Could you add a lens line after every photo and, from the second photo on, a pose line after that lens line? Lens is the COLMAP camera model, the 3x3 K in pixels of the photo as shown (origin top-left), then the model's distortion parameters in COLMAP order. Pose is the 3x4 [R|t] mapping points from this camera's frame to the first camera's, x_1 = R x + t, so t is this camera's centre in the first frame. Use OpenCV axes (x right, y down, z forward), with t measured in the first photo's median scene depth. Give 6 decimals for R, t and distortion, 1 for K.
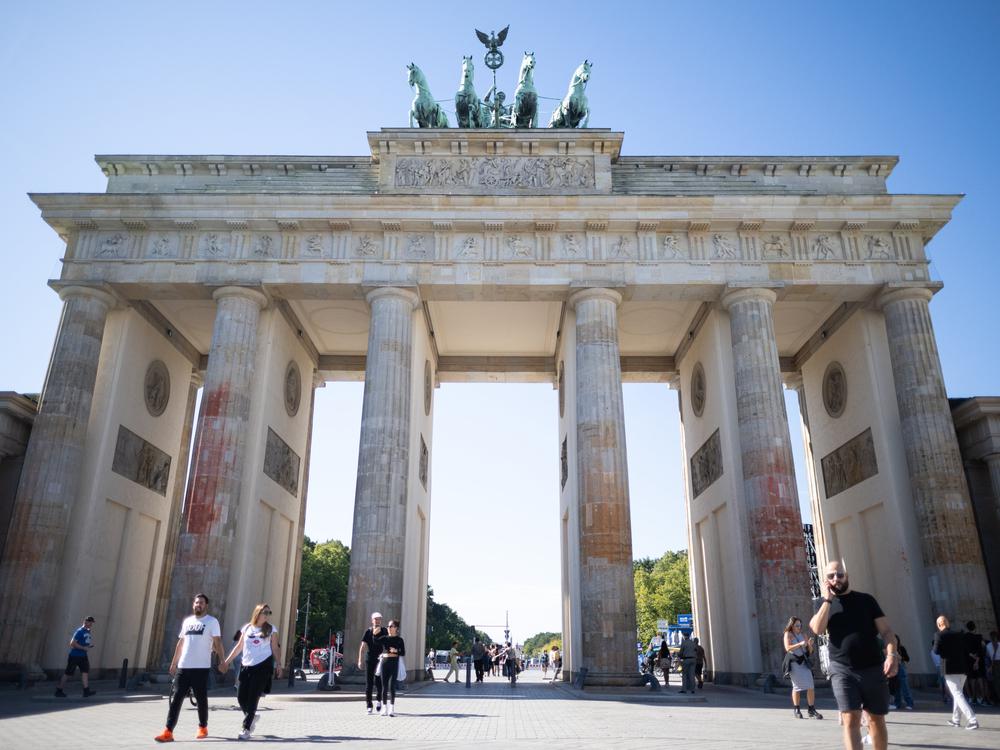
lens RADIAL K [[743.6, 0, 496.6], [0, 743.6, 375.5], [0, 0, 1]] dist [0.016743, 0.007033]
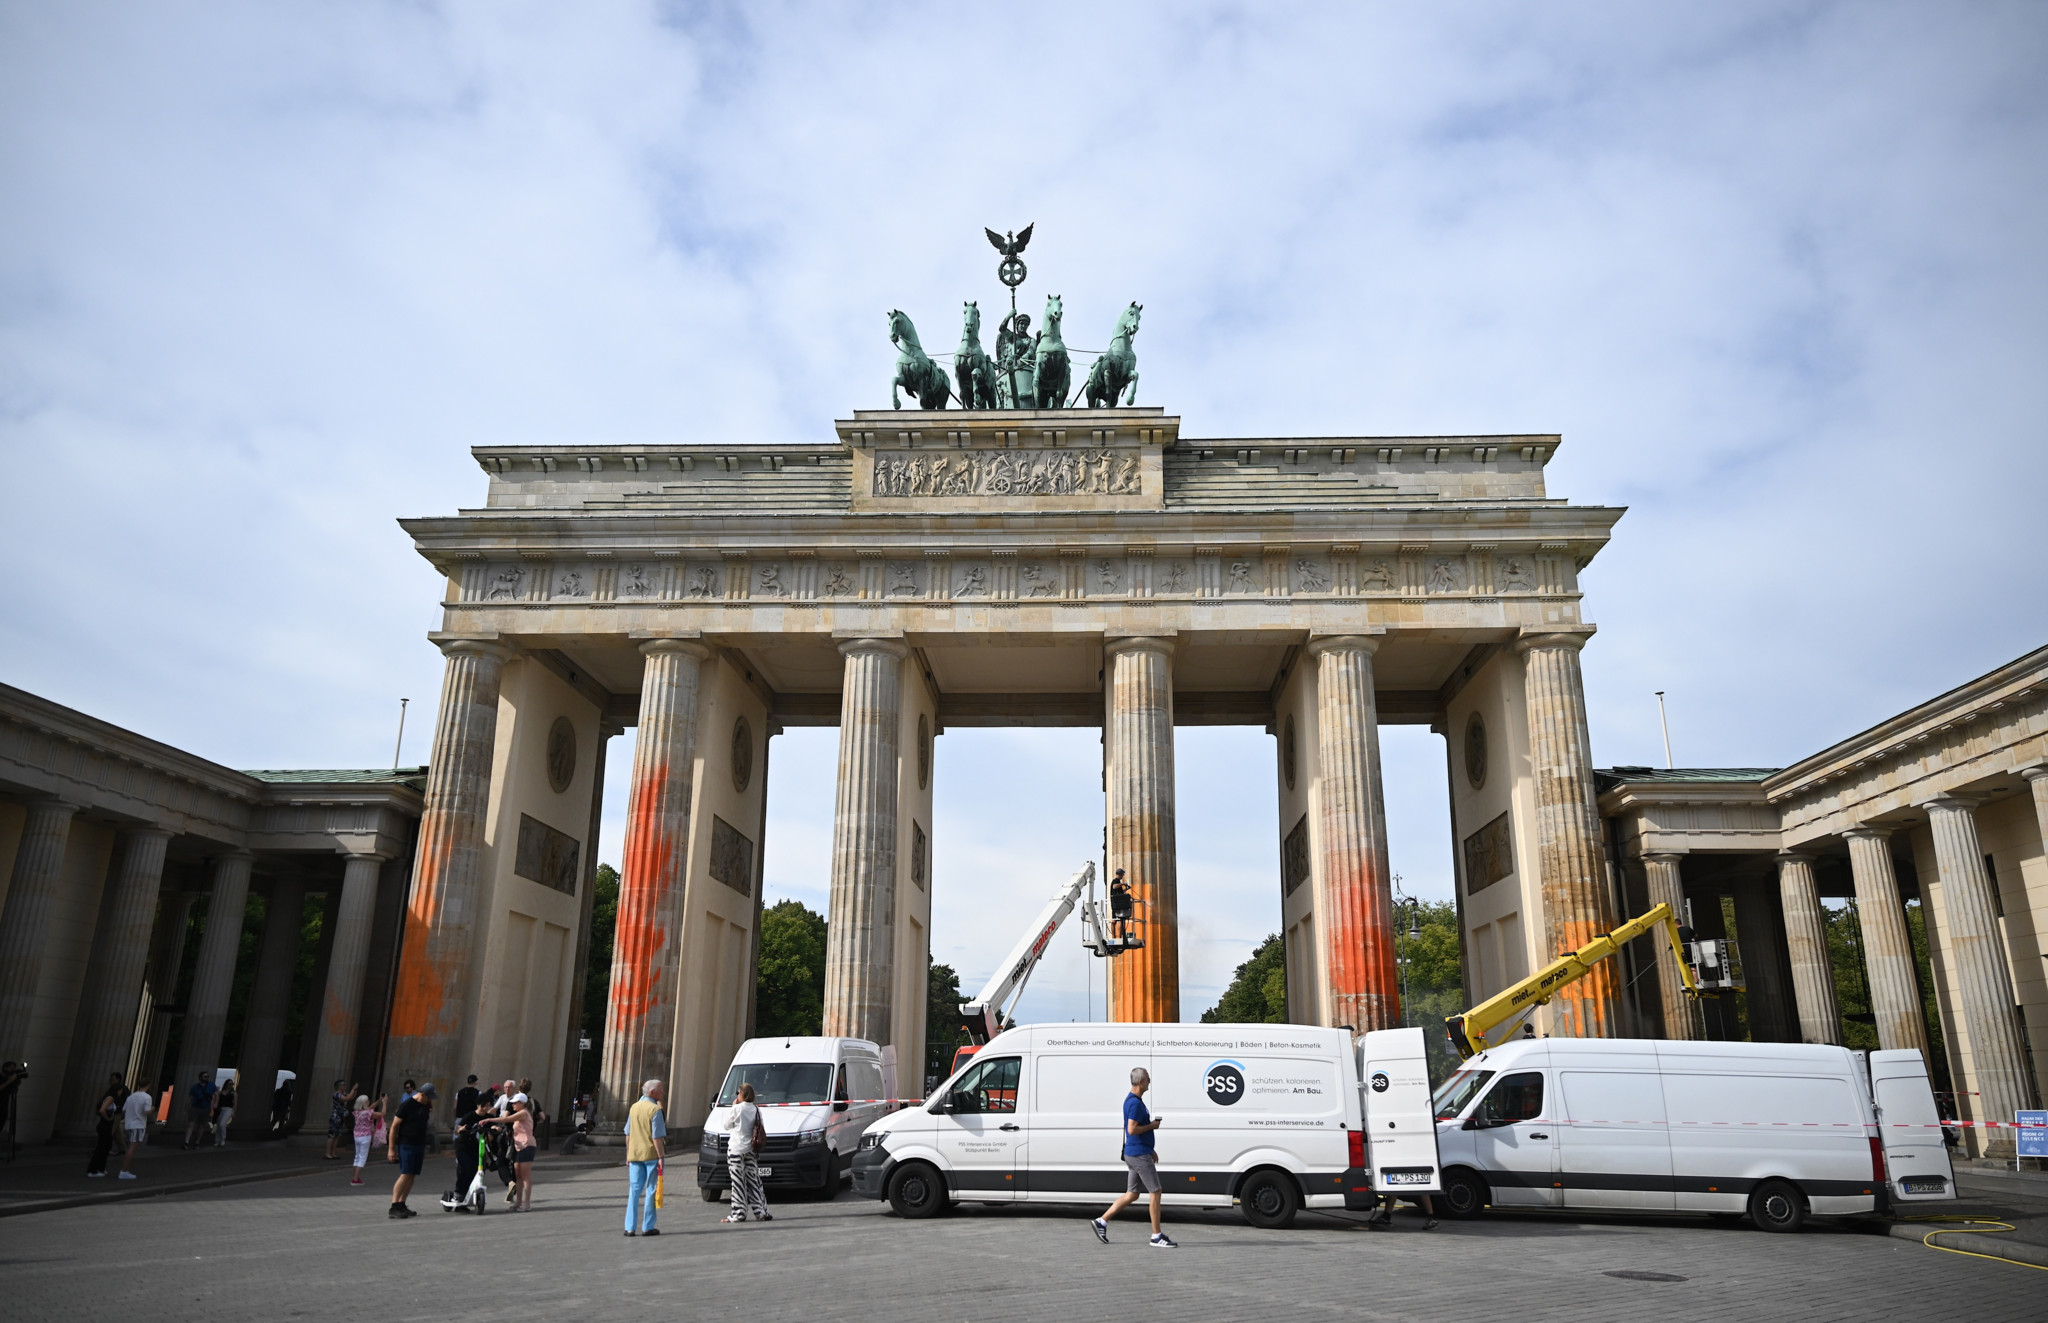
lens RADIAL K [[1350.8, 0, 1036.8], [0, 1350.8, 654.1], [0, 0, 1]] dist [0.021366, -0.000413]
pose [[0.999510, -0.010406, -0.029510, 0.061638], [0.011964, 0.998516, 0.053119, -0.152480], [0.028914, -0.053447, 0.998152, -0.335945]]
